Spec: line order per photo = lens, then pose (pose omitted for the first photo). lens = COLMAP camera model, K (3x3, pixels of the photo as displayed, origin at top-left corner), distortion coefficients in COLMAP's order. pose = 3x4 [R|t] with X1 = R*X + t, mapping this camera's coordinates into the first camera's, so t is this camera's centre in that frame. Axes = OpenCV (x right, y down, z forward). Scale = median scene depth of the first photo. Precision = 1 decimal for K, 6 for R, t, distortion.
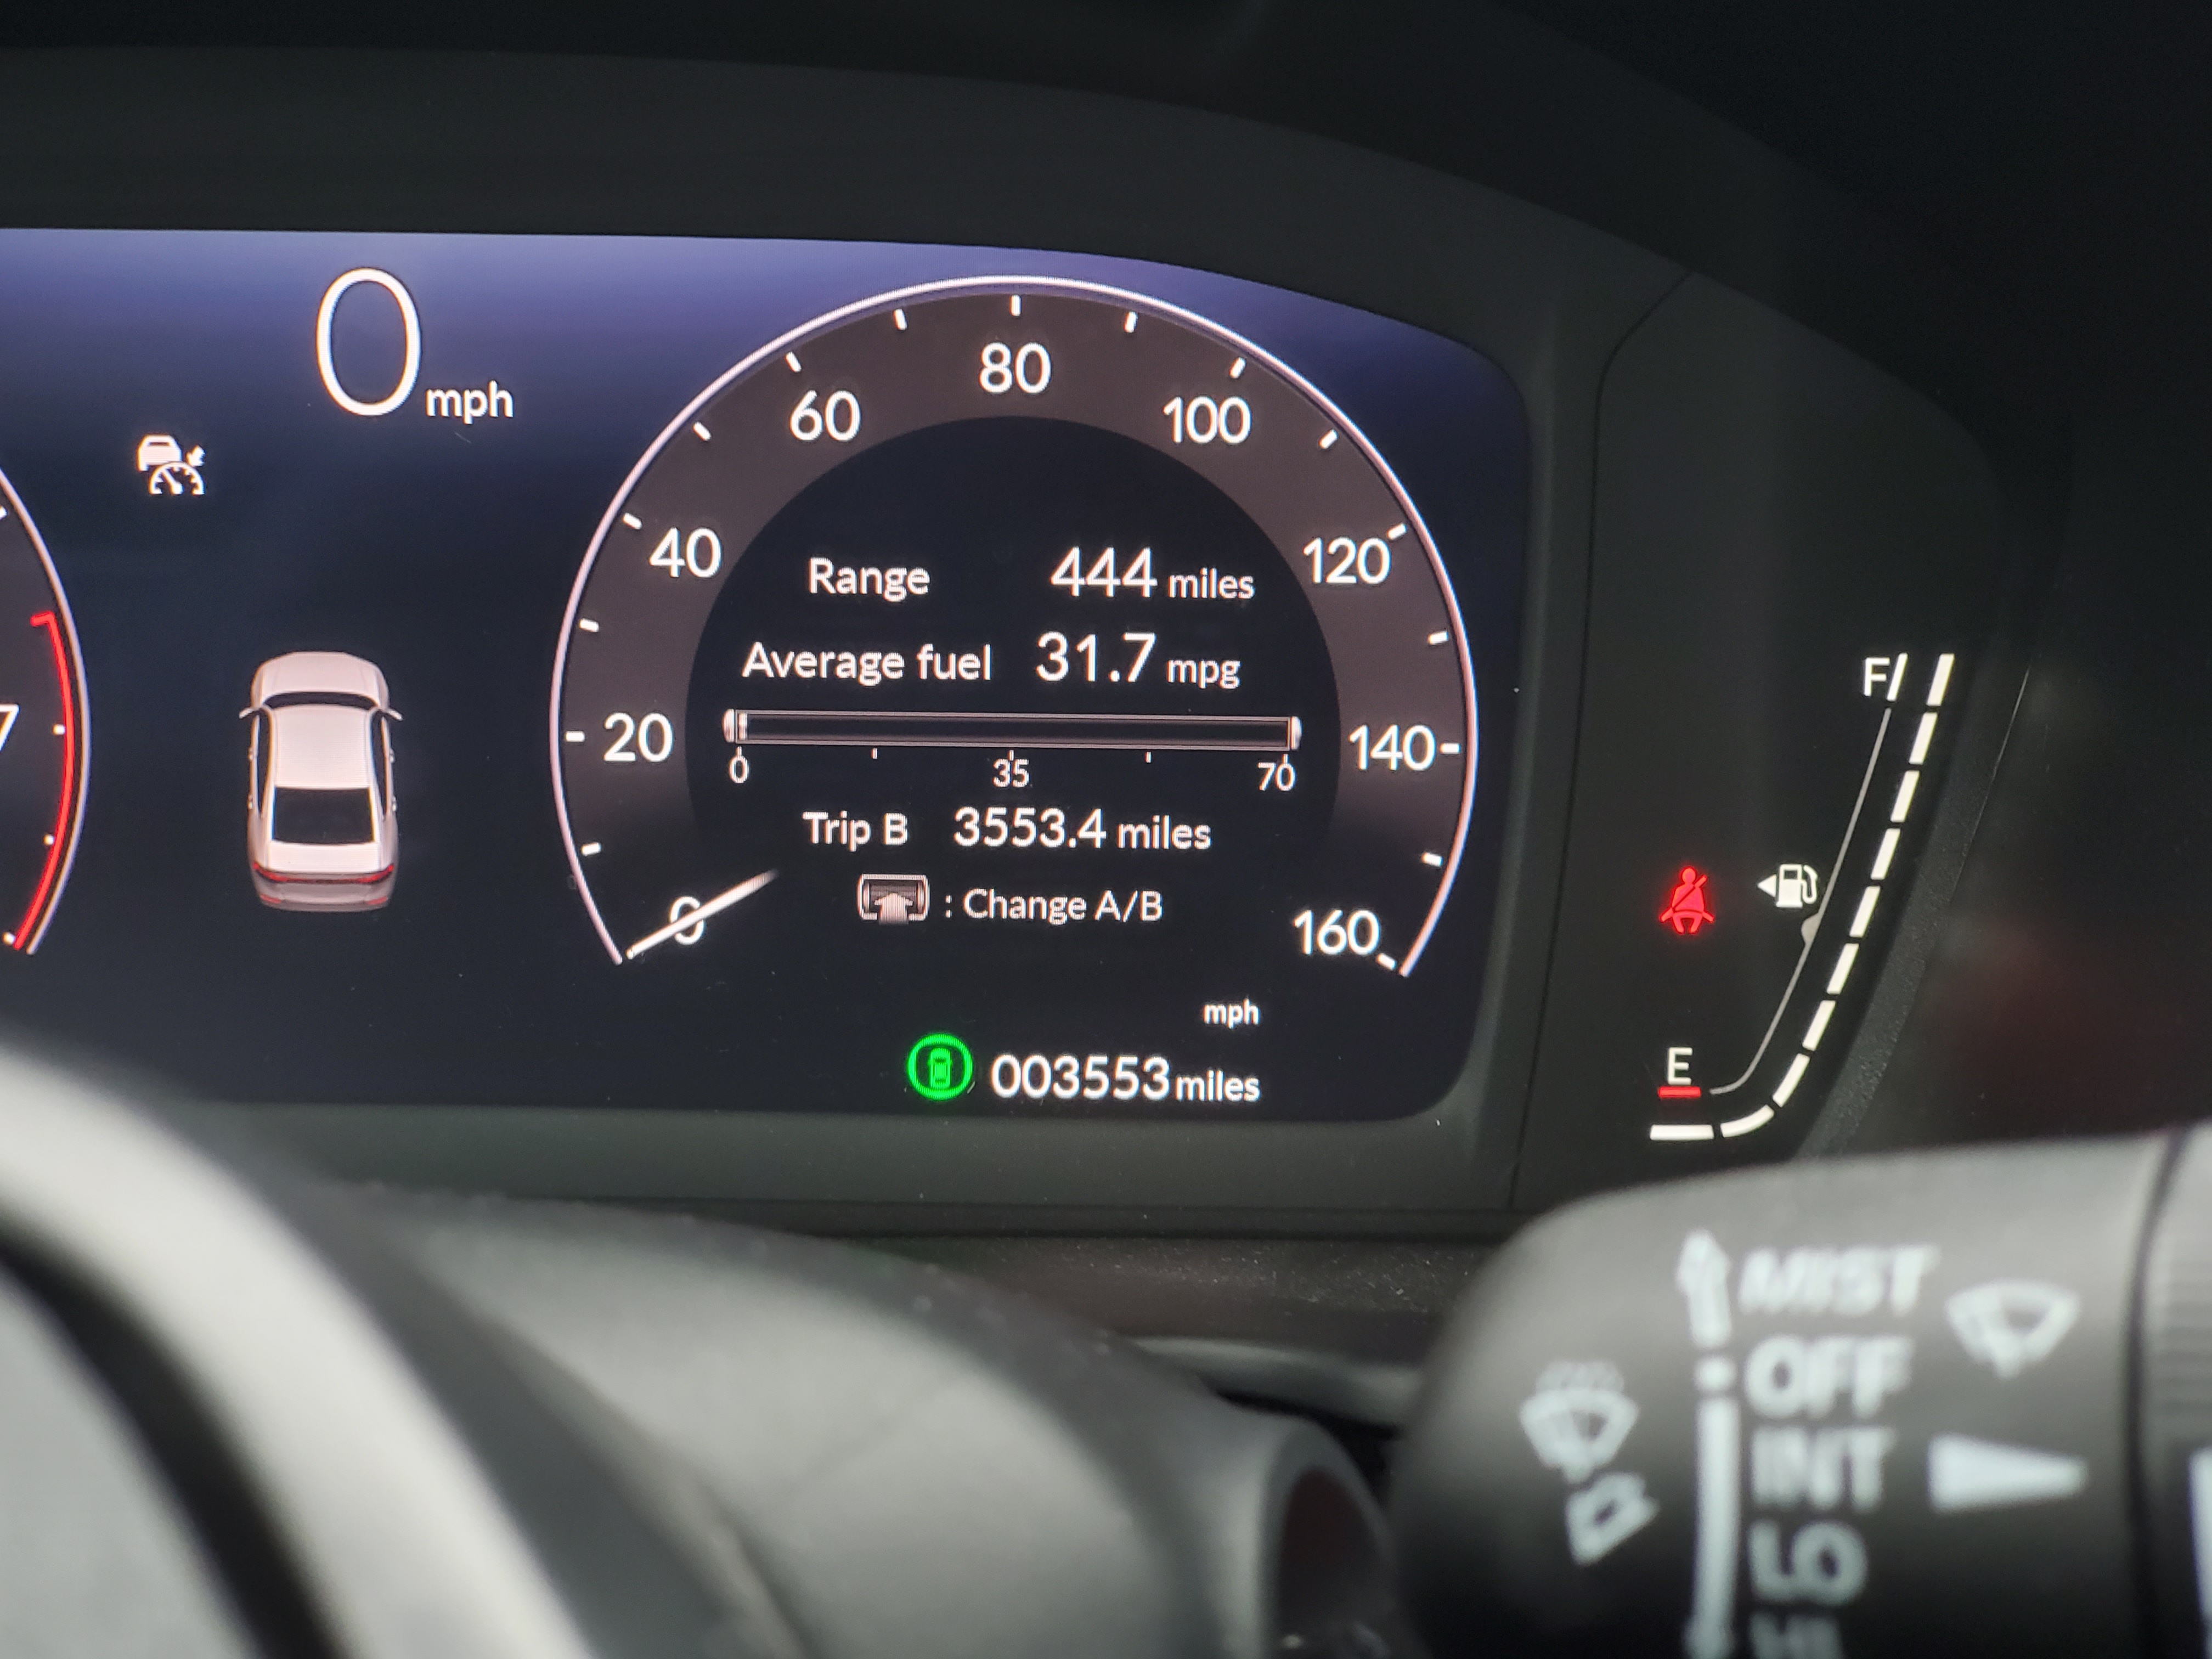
lens RADIAL K [[3414.4, 0, 1184.1], [0, 3414.4, 761.6], [0, 0, 1]] dist [-0.021597, 0.000000]
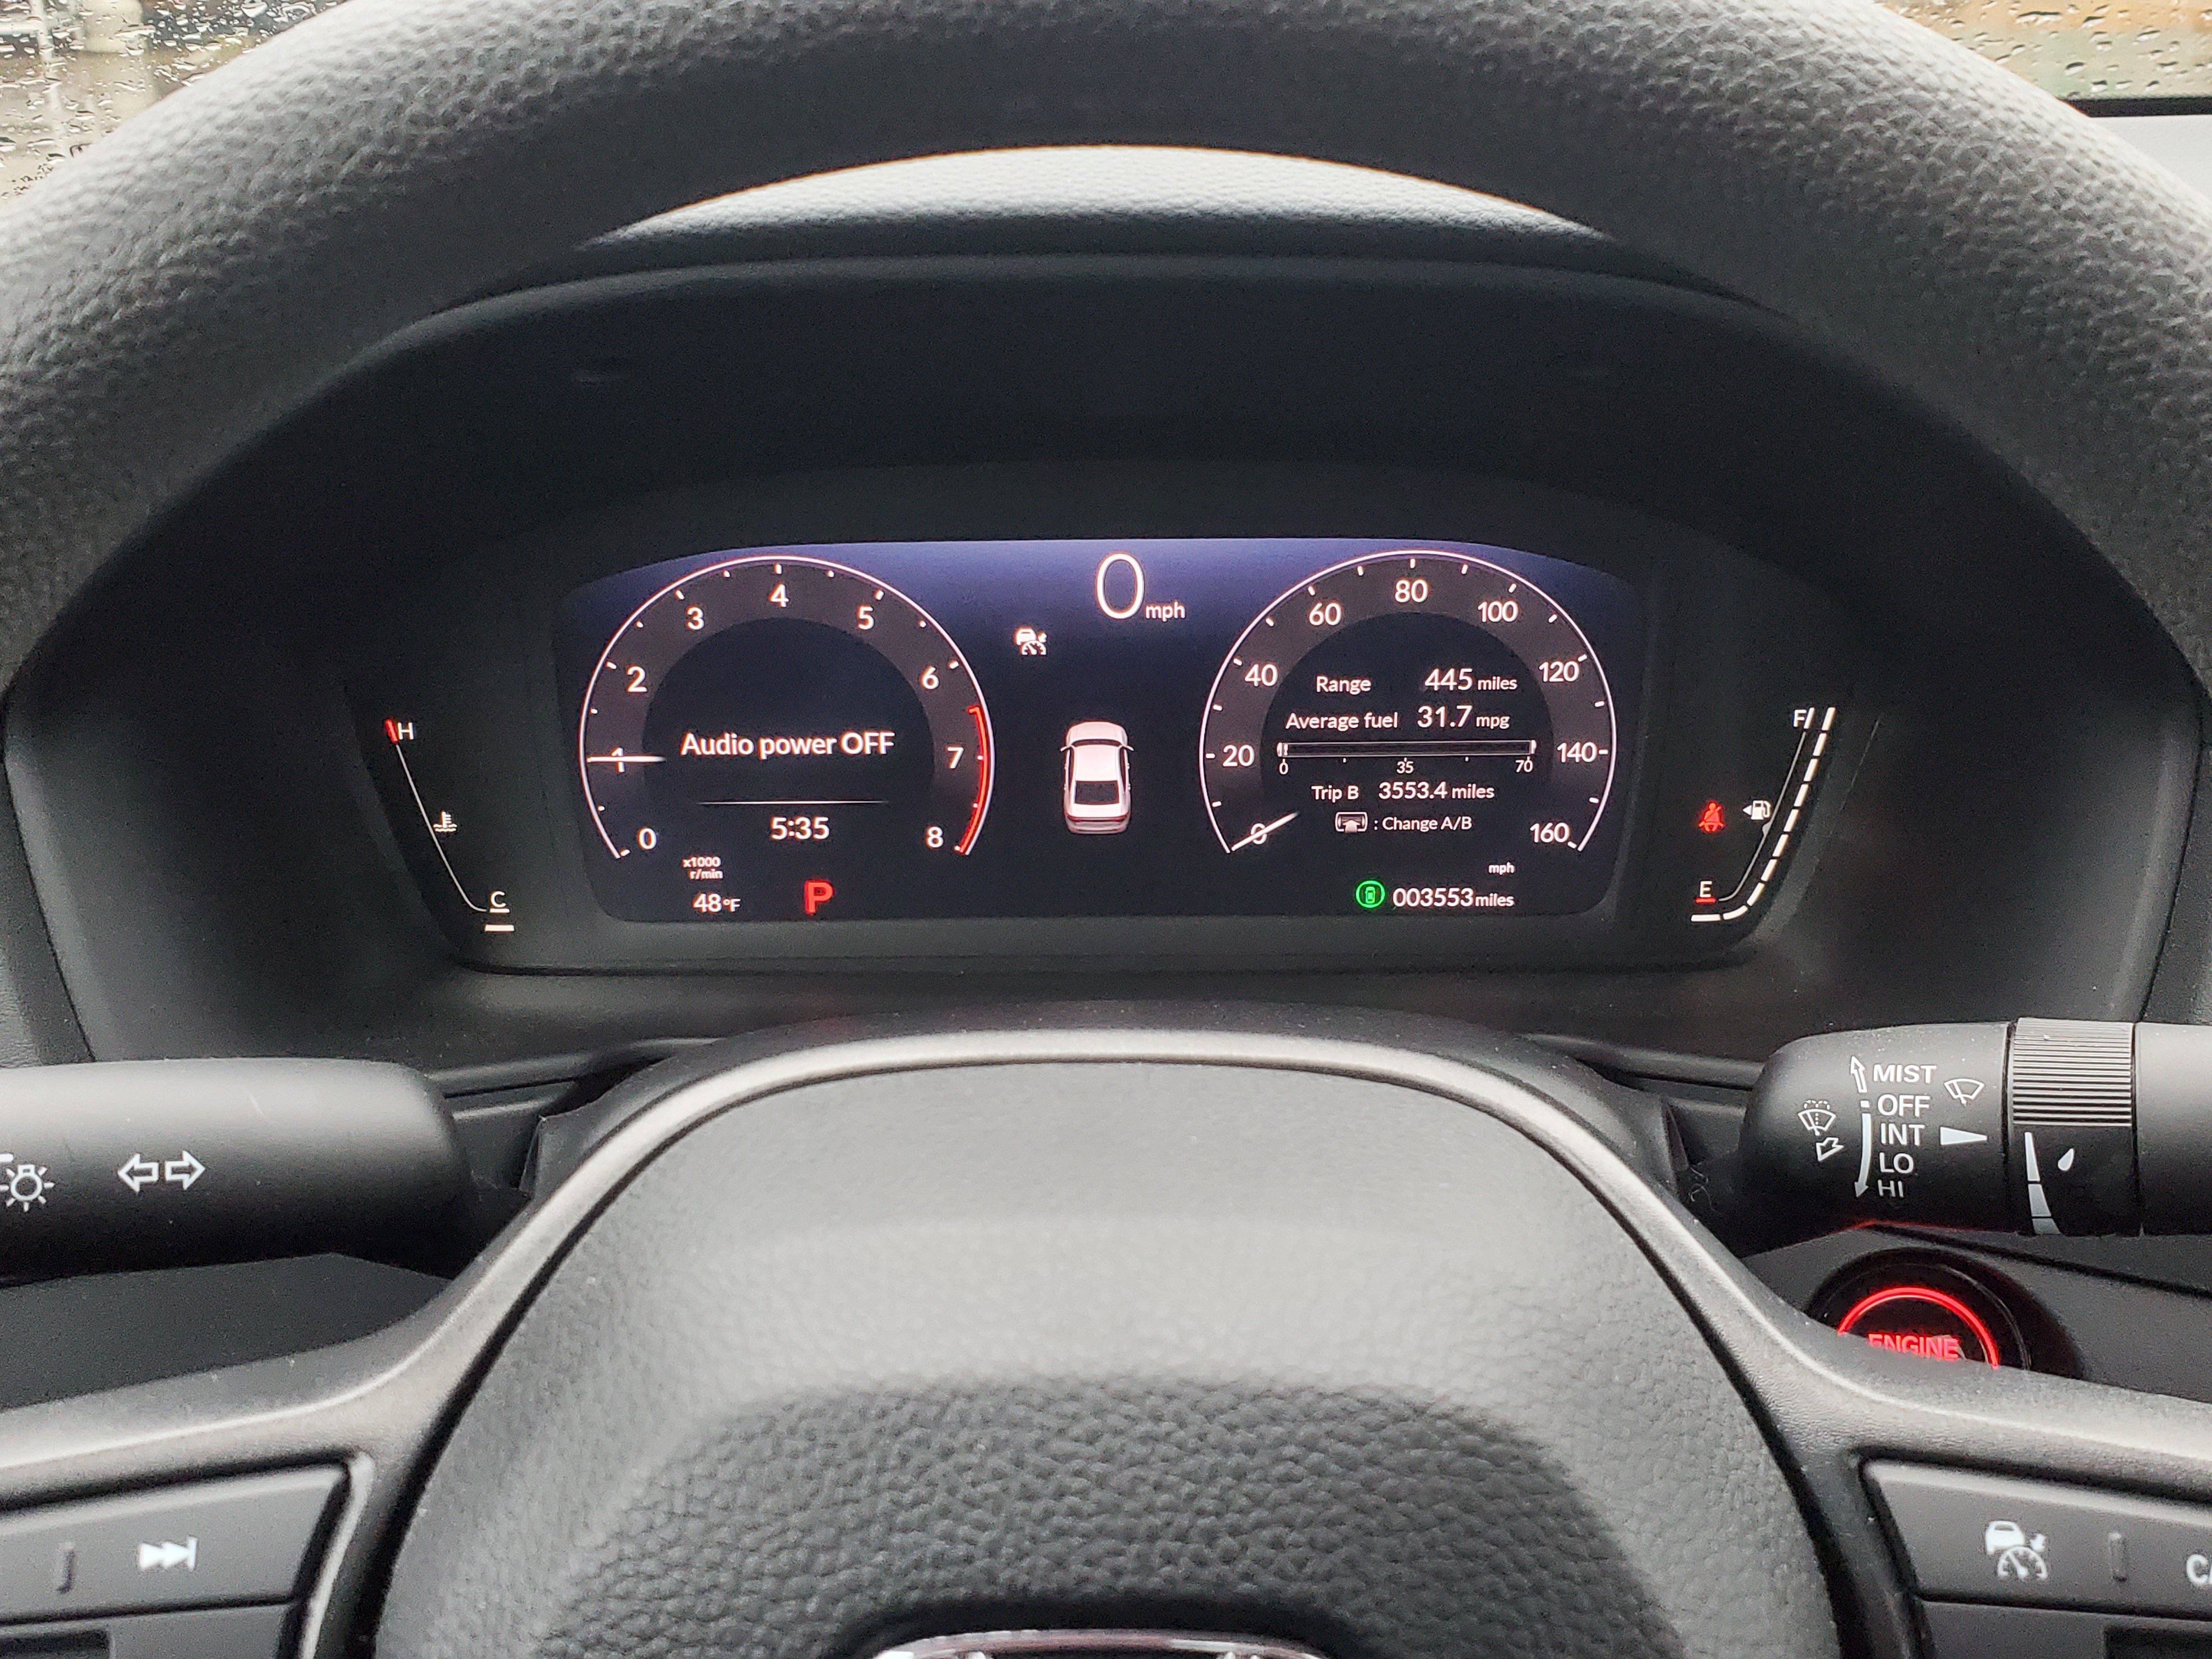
lens RADIAL K [[2315.1, 0, 1064.3], [0, 2315.1, 781.5], [0, 0, 1]] dist [0.074537, 0.000000]
pose [[0.999653, -0.023897, -0.011092, -0.259544], [0.025178, 0.990513, 0.135092, -0.199950], [0.007759, -0.135325, 0.990771, -0.516505]]
